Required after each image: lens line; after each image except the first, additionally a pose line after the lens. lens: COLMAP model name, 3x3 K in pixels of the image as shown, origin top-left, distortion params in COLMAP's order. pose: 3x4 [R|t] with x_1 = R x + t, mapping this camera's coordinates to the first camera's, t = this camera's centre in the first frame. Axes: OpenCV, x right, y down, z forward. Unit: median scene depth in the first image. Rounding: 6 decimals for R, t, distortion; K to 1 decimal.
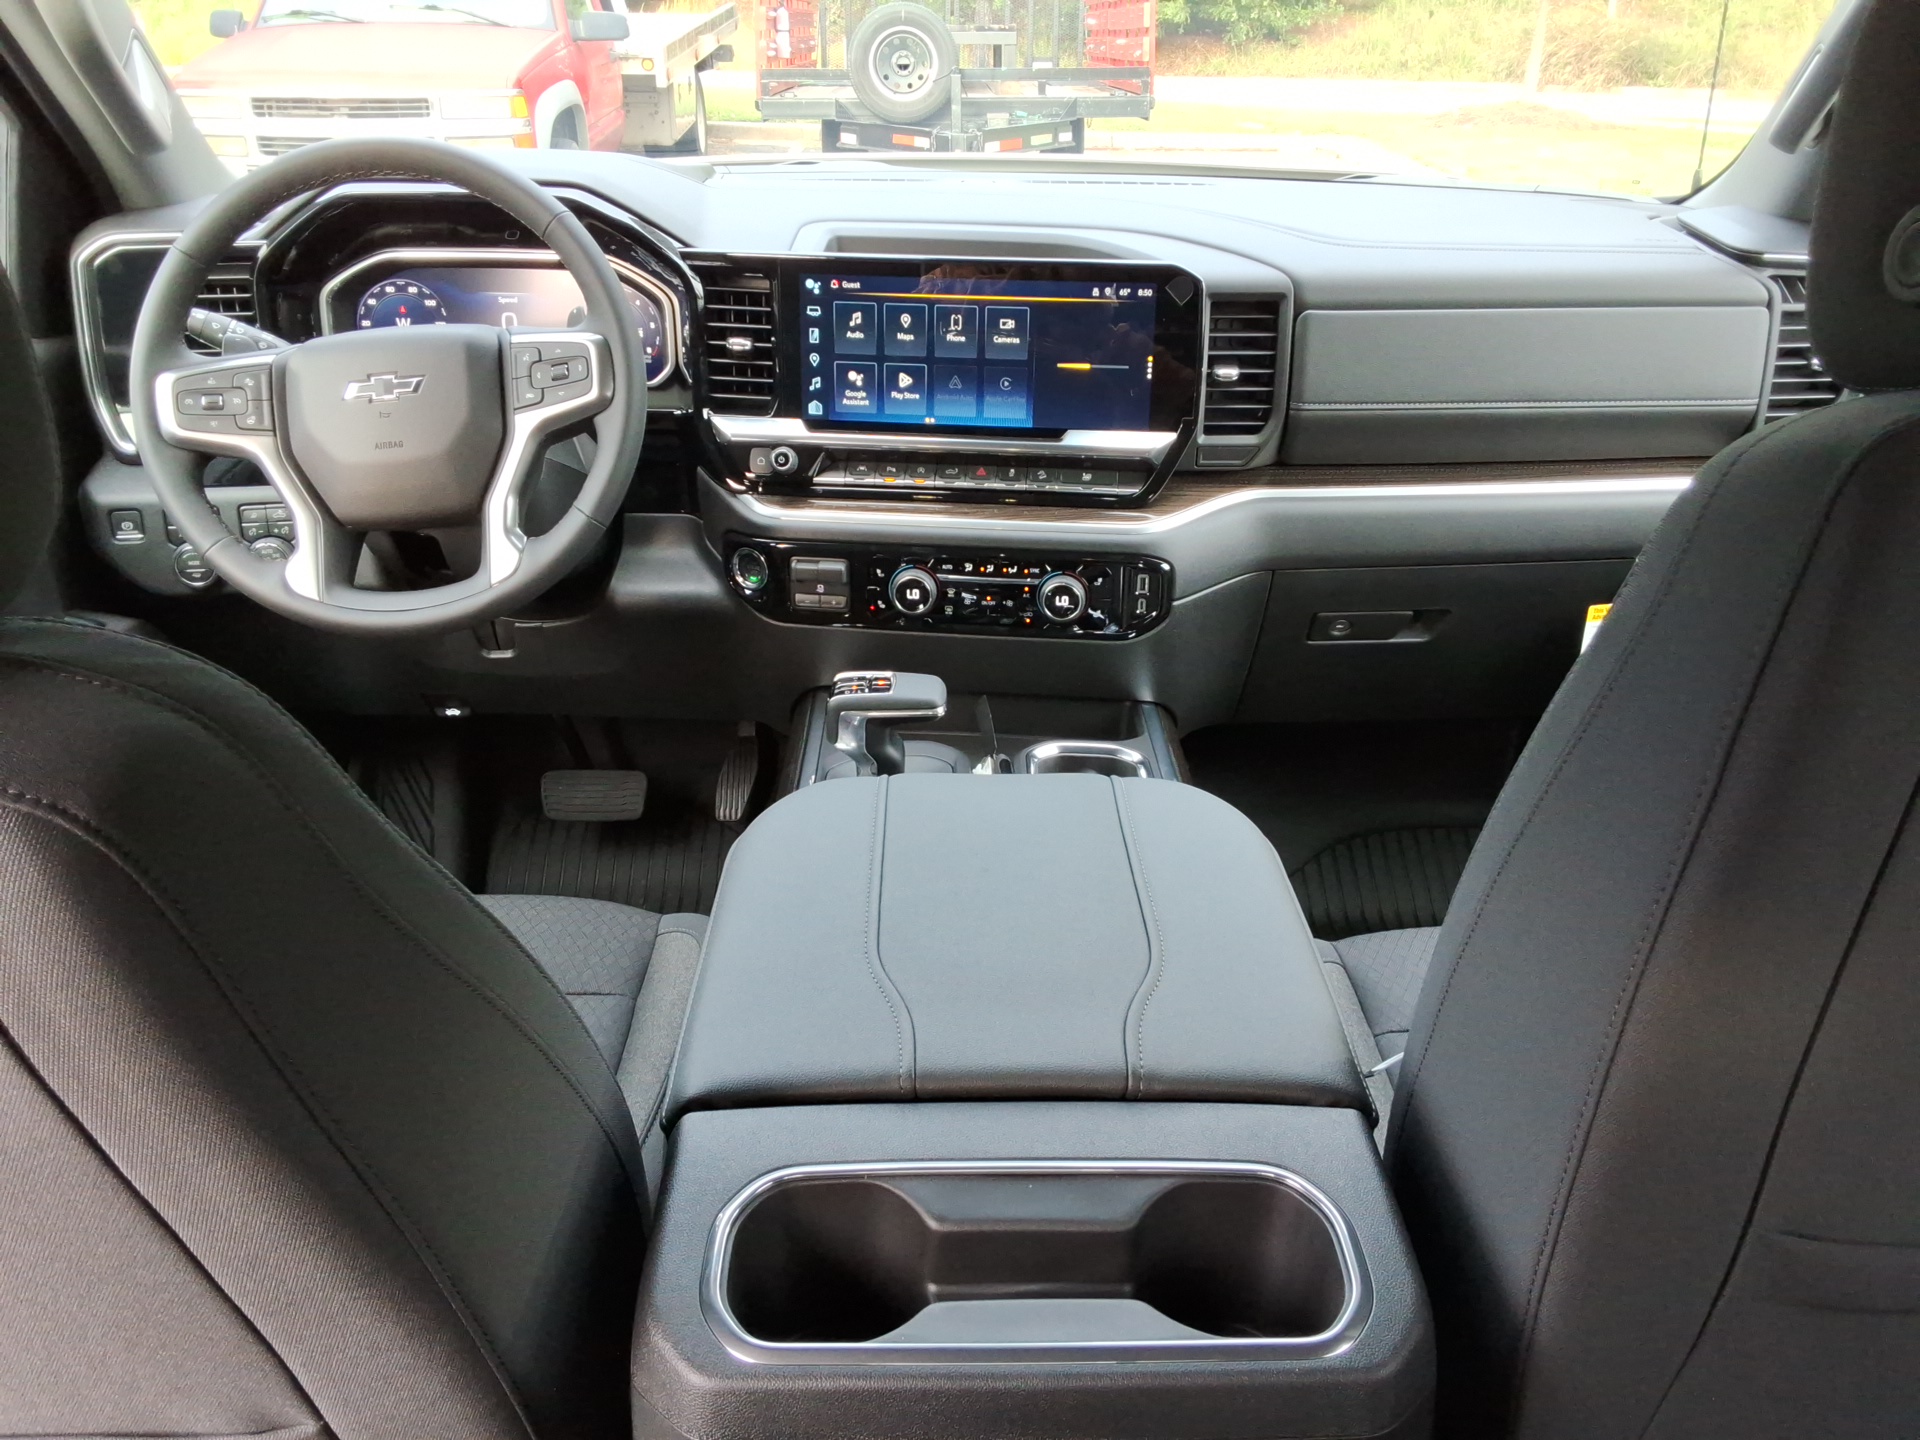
lens RADIAL K [[1529.1, 0, 975.8], [0, 1529.1, 733.5], [0, 0, 1]] dist [0.088062, -0.090691]
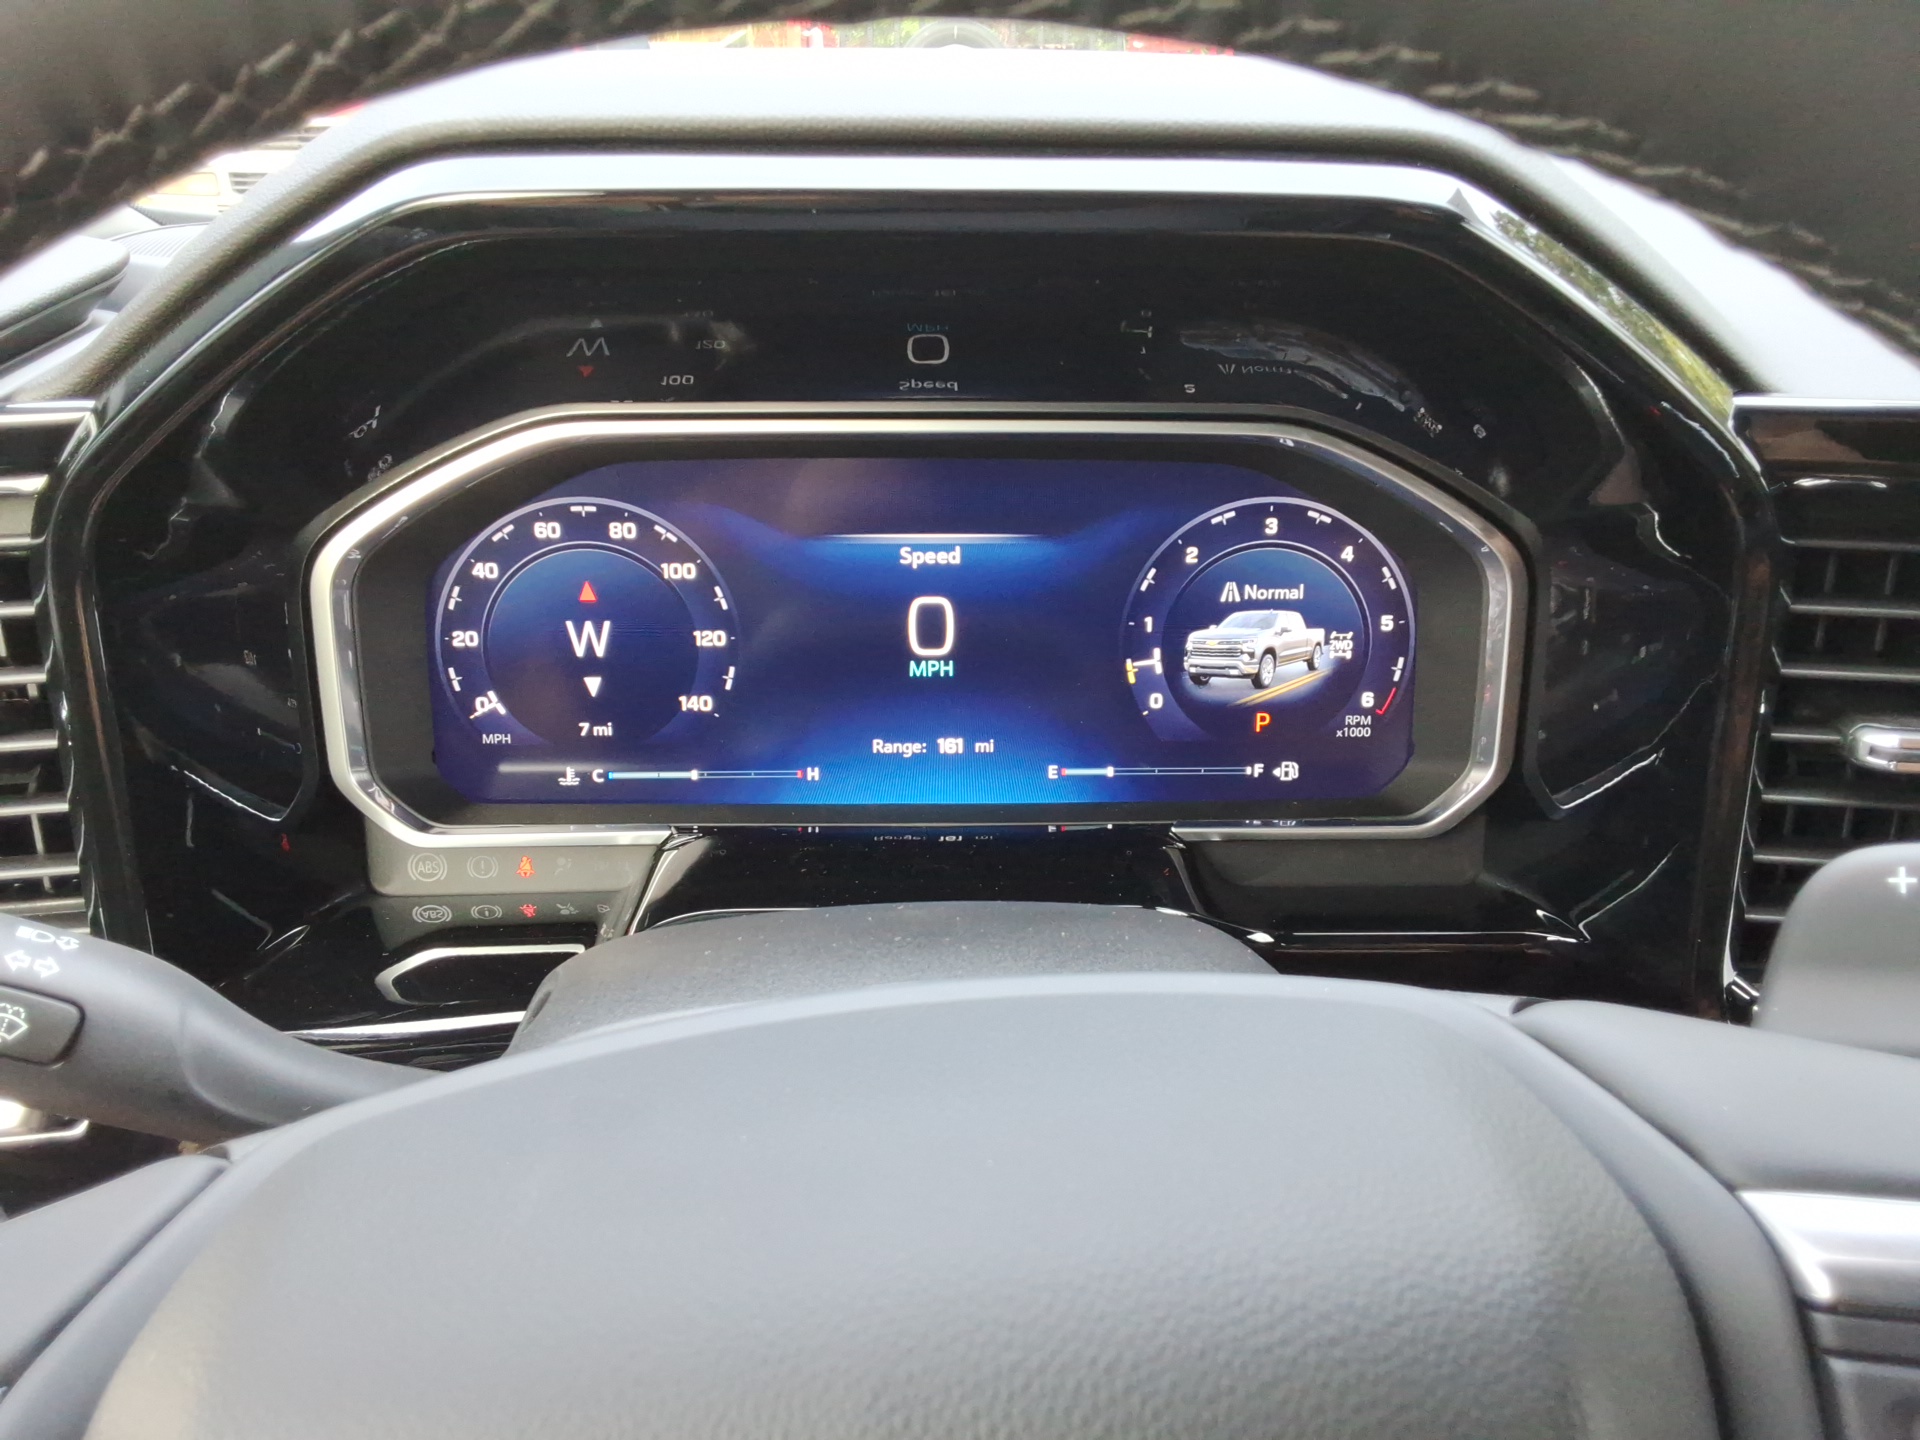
lens RADIAL K [[1546.6, 0, 980.1], [0, 1546.6, 687.0], [0, 0, 1]] dist [0.107854, -0.165146]
pose [[0.999853, -0.012355, 0.011873, -0.314910], [0.012966, 0.998517, -0.052866, -0.252623], [-0.011202, 0.053012, 0.998531, 0.740265]]
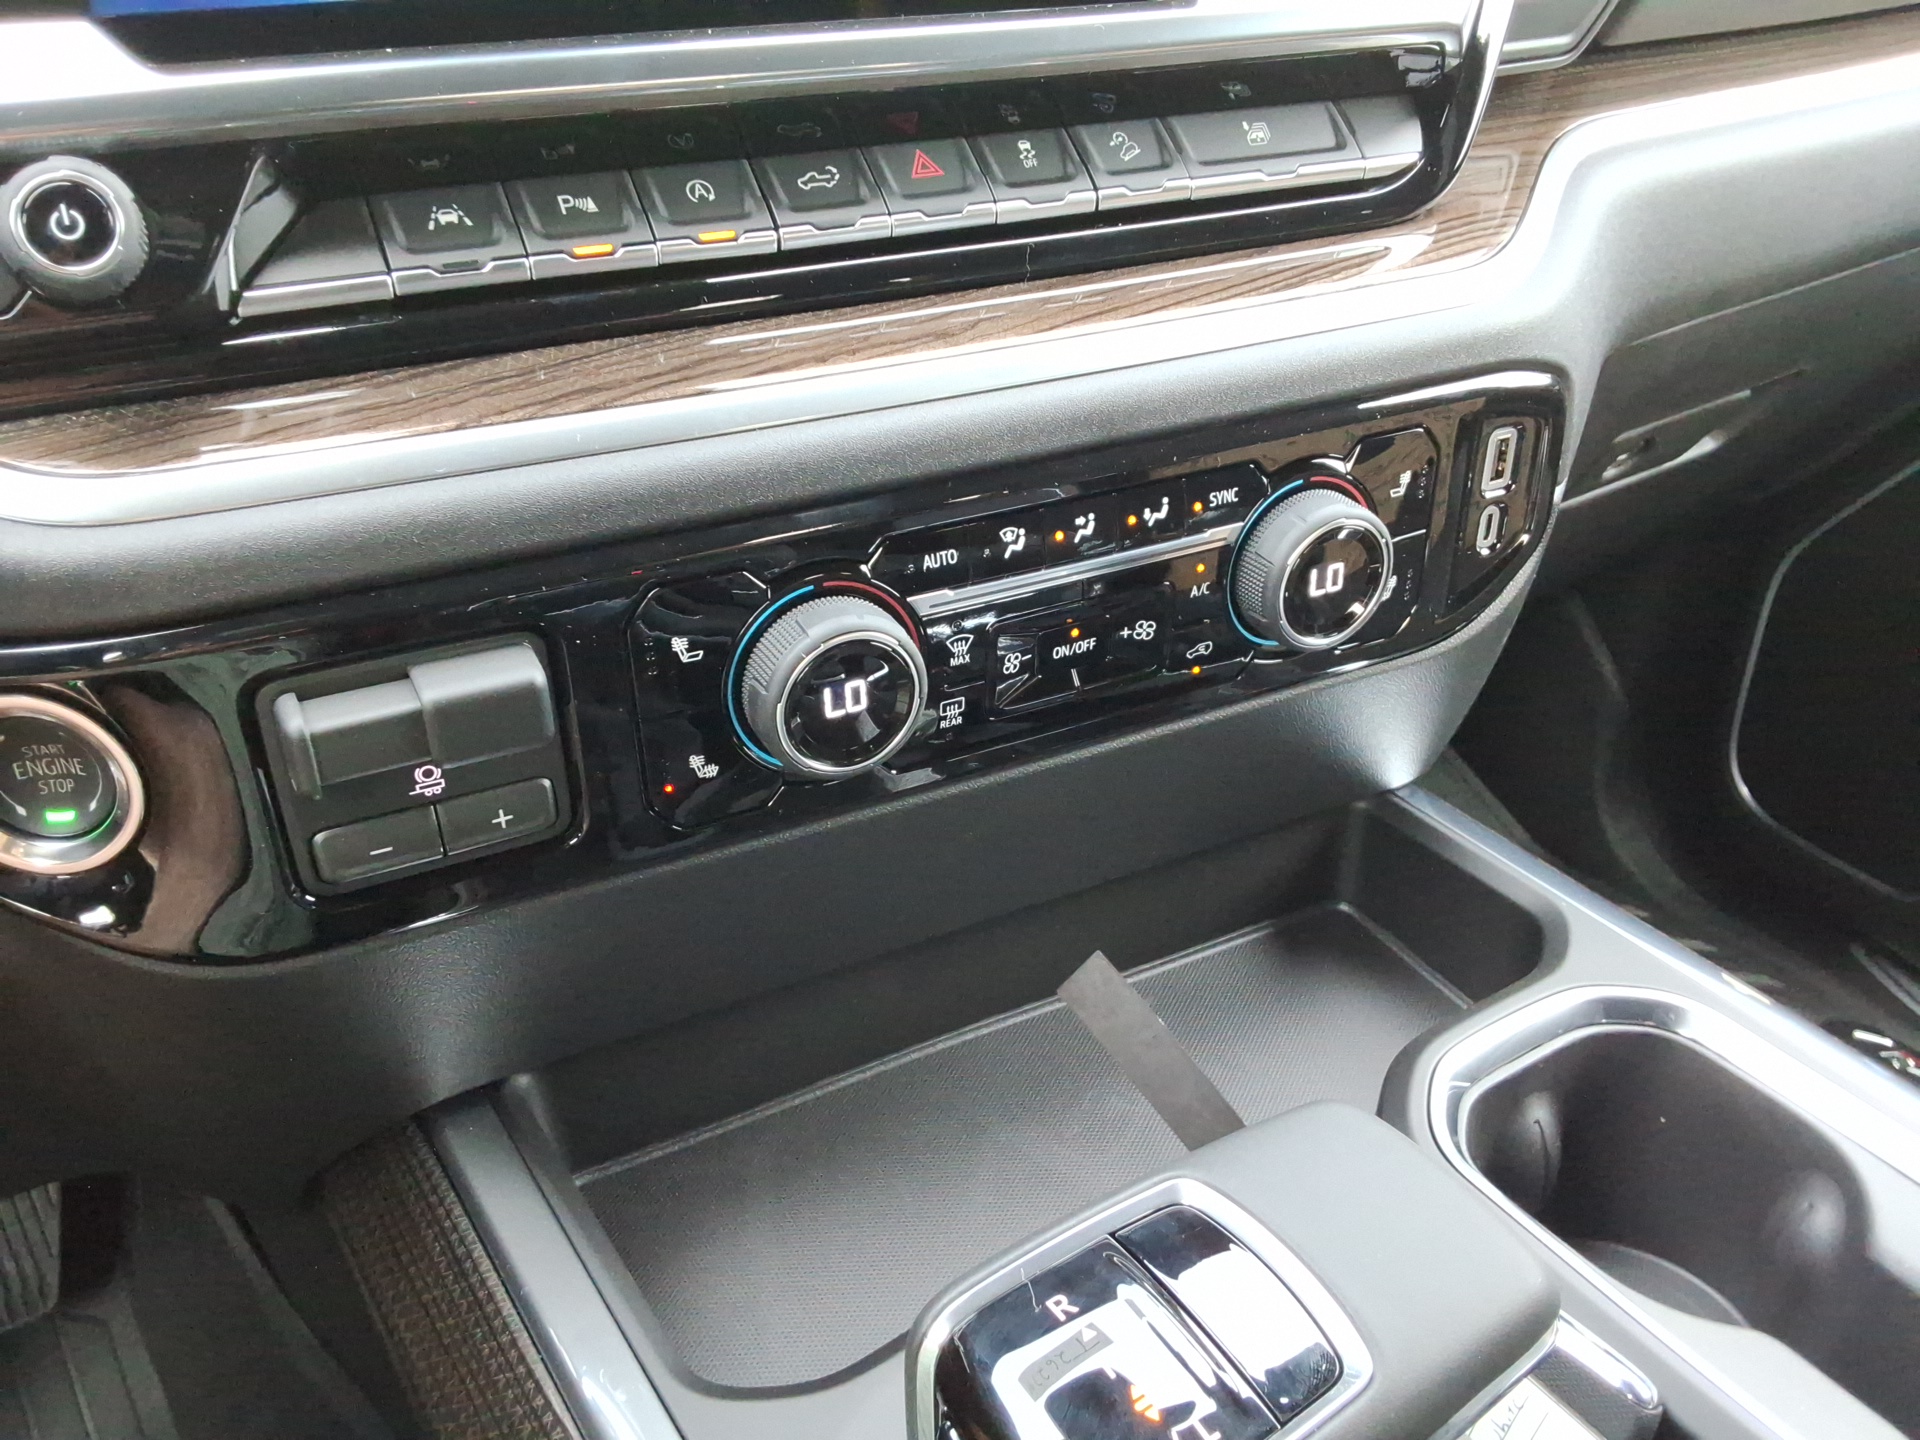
lens RADIAL K [[1546.6, 0, 964.1], [0, 1546.6, 734.9], [0, 0, 1]] dist [0.107854, -0.165146]
pose [[0.831726, -0.298906, 0.467853, -0.144445], [0.226421, 0.952053, 0.205737, -0.132328], [-0.506918, -0.065185, 0.859526, 0.767777]]
